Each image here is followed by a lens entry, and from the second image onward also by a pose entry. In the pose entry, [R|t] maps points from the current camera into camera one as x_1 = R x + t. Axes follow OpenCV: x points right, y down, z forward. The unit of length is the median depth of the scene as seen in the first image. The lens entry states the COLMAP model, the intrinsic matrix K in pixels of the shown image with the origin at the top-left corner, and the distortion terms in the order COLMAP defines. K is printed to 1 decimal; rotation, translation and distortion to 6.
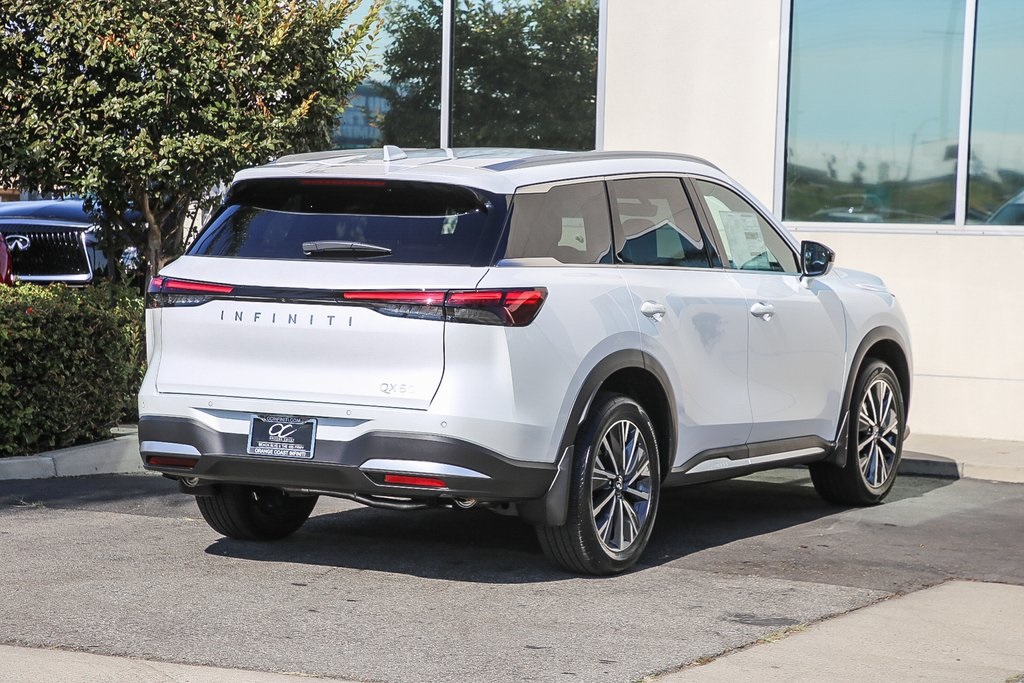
lens RADIAL K [[2738.3, 0, 512.0], [0, 2738.3, 341.5], [0, 0, 1]] dist [0.610142, -0.195329]
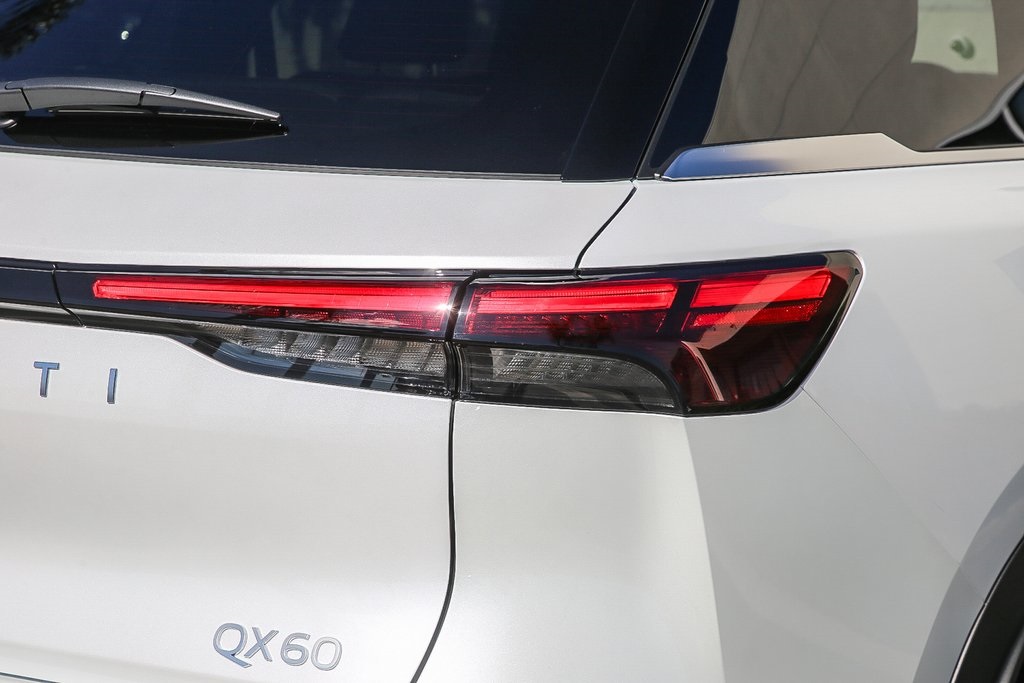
lens RADIAL K [[2987.5, 0, 490.7], [0, 2987.5, 341.8], [0, 0, 1]] dist [0.637328, -0.164218]
pose [[0.993370, 0.008414, -0.114651, 0.011158], [-0.000318, 0.997515, 0.070456, -0.031952], [0.114959, -0.069952, 0.990904, 0.704378]]
